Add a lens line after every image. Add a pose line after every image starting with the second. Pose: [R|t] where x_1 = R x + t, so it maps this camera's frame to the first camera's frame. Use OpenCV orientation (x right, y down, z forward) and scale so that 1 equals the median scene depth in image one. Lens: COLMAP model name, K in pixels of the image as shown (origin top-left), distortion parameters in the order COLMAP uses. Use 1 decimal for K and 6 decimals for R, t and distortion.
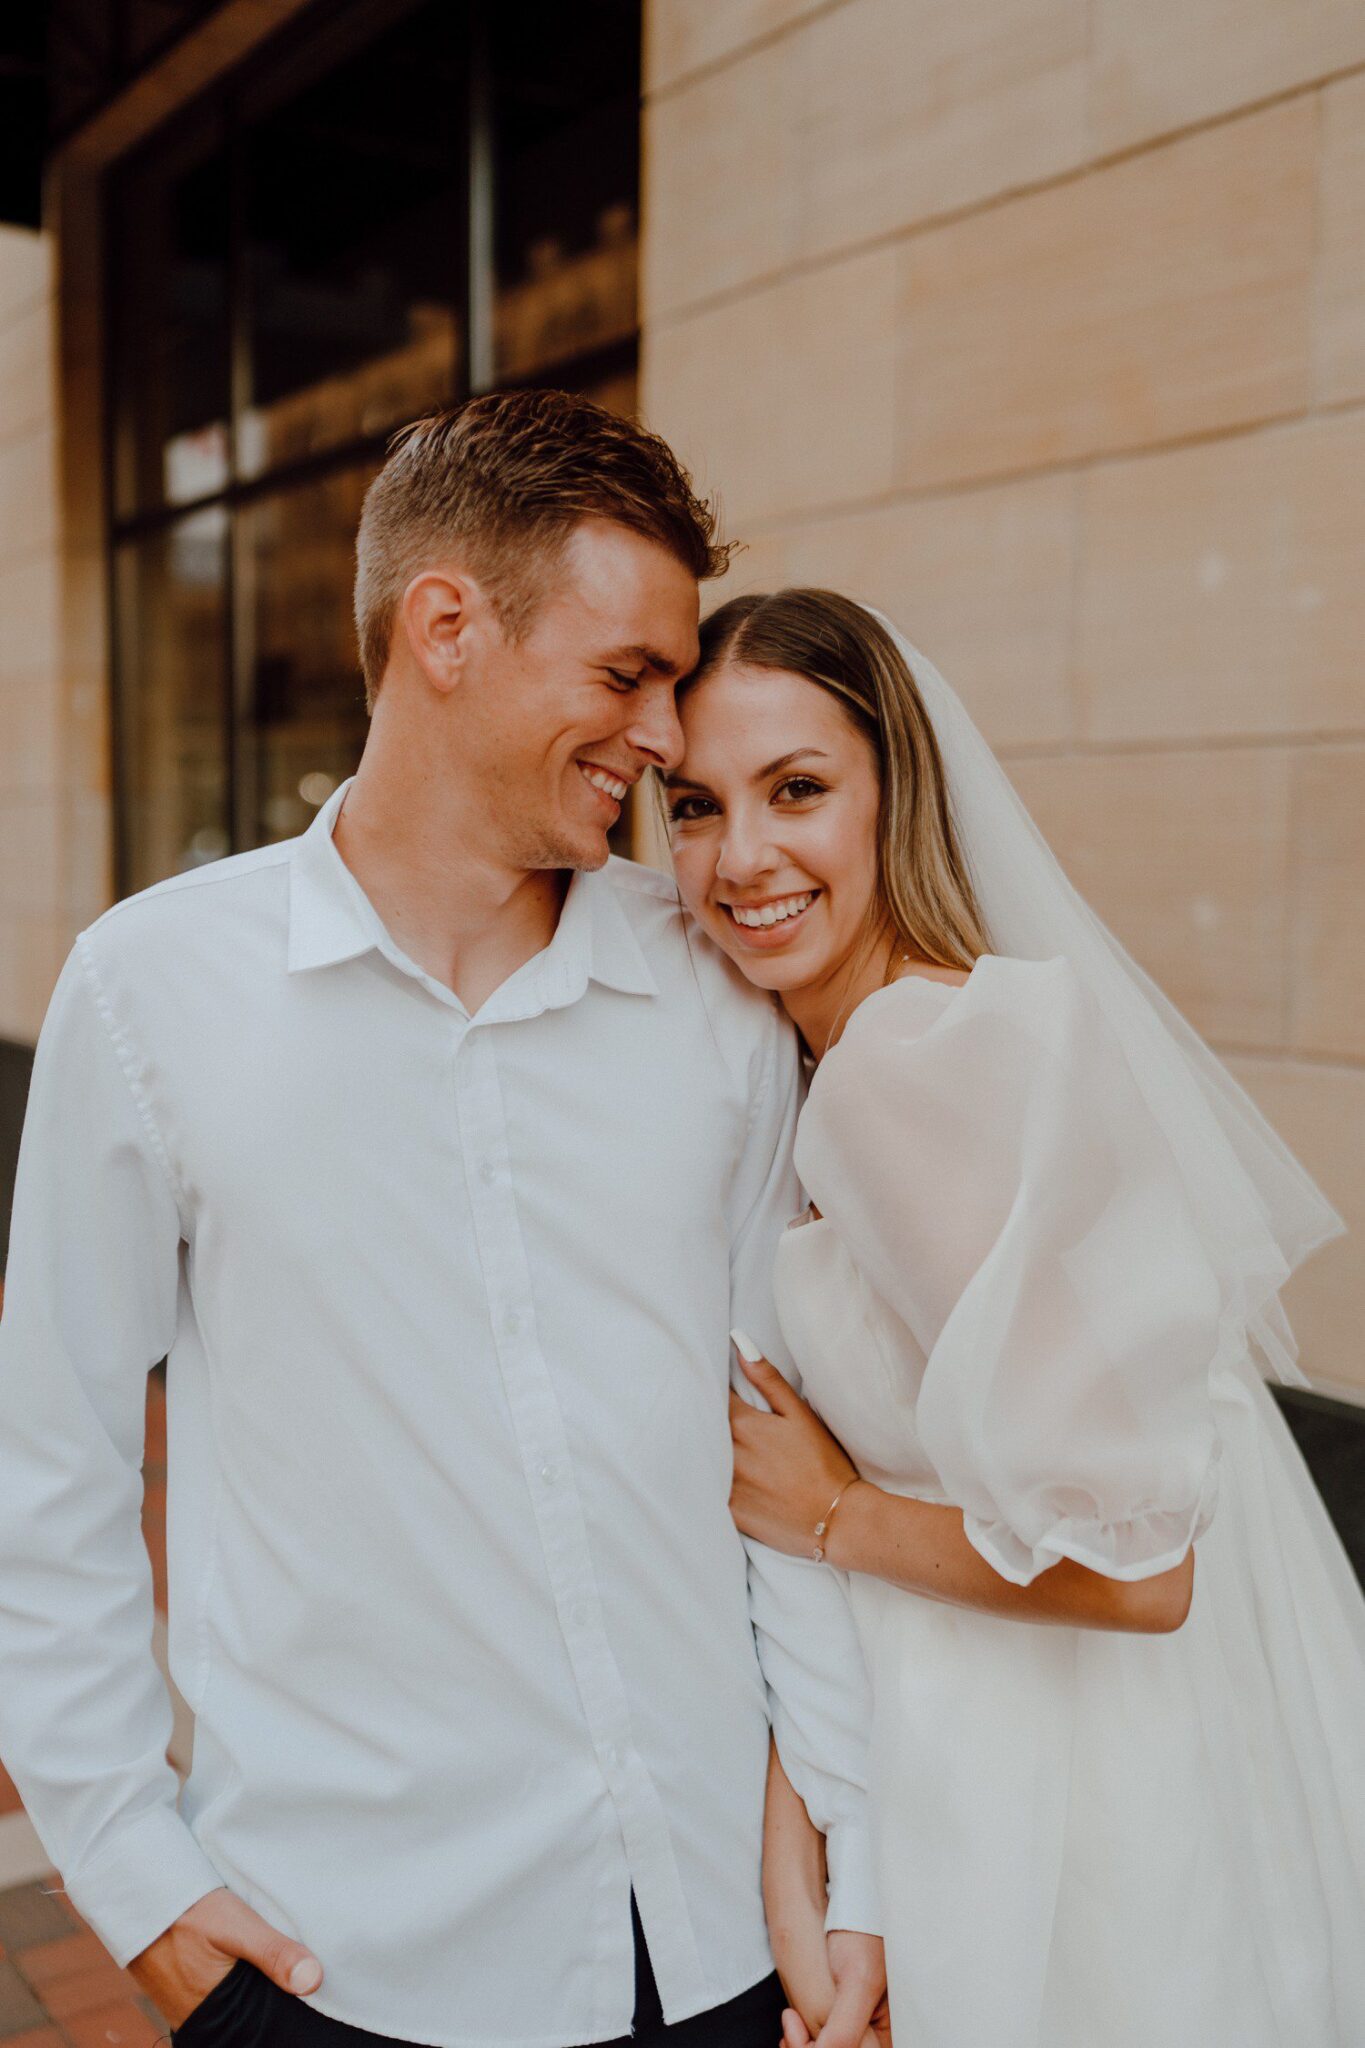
lens RADIAL K [[2076.4, 0, 645.5], [0, 2076.4, 991.4], [0, 0, 1]] dist [-0.004766, 0.321846]
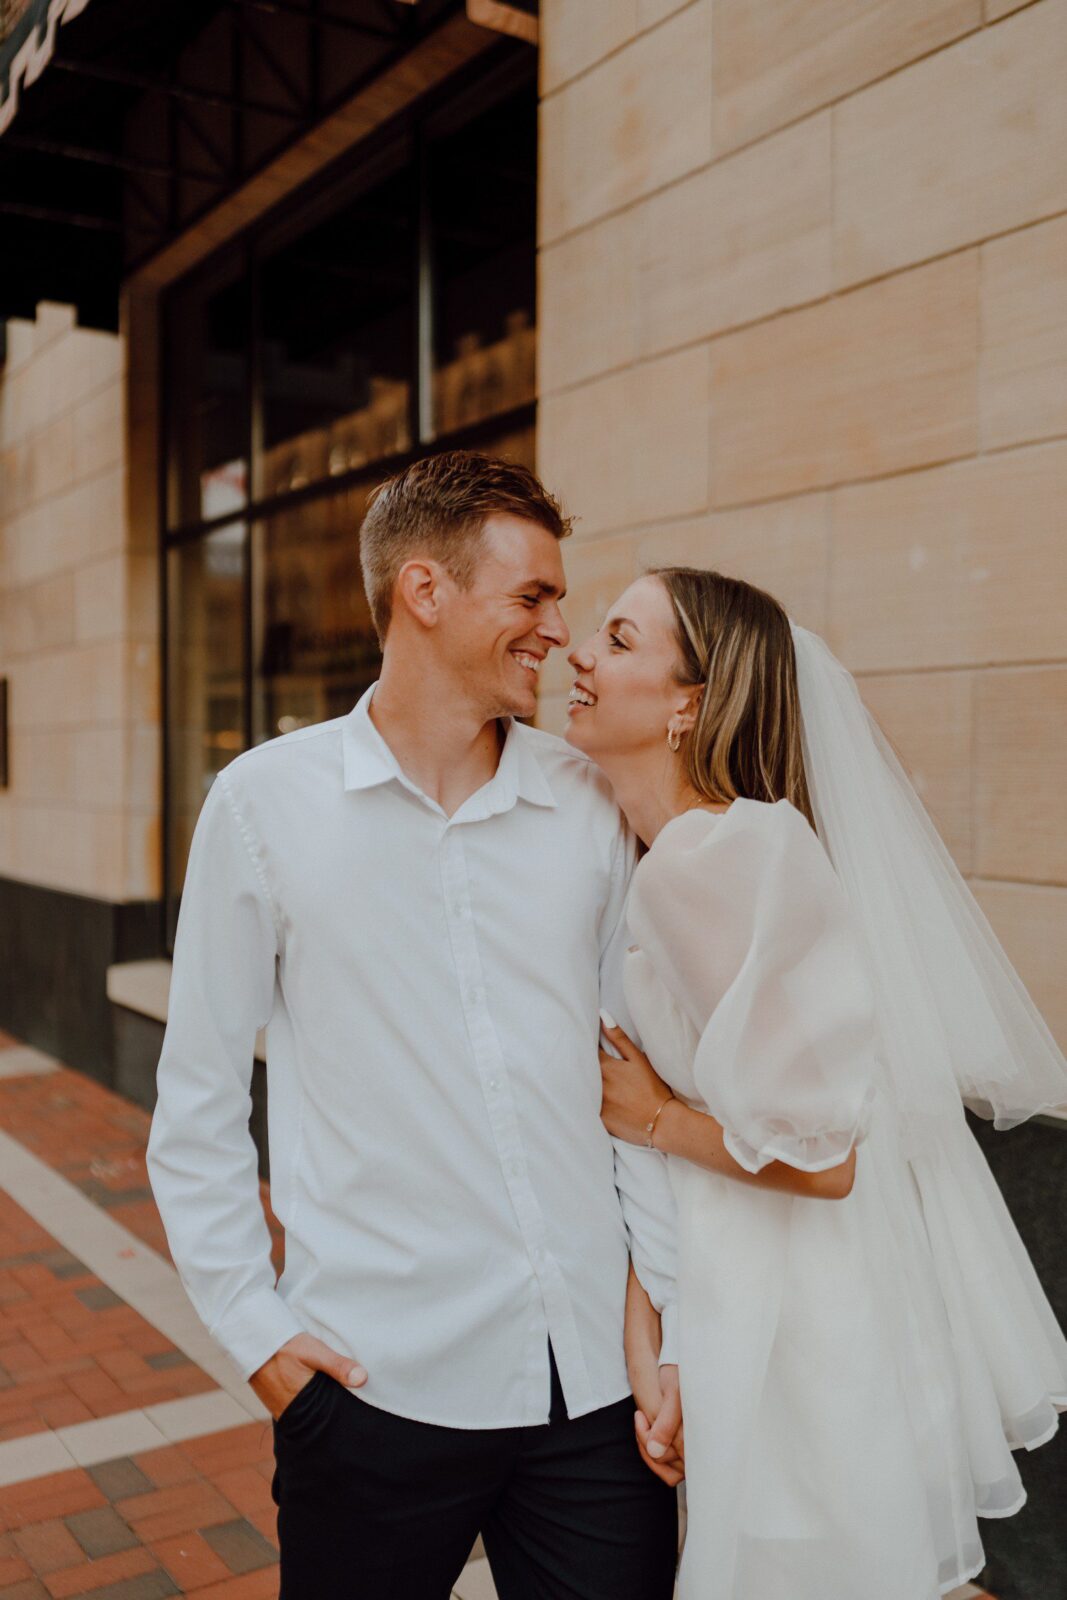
lens RADIAL K [[1590.6, 0, 533.5], [0, 1590.6, 800.0], [0, 0, 1]] dist [0.142981, 0.000222]
pose [[0.999947, -0.009676, -0.003462, -0.007815], [0.009477, 0.998526, -0.053446, 0.062567], [0.003974, 0.053410, 0.998565, -0.291589]]
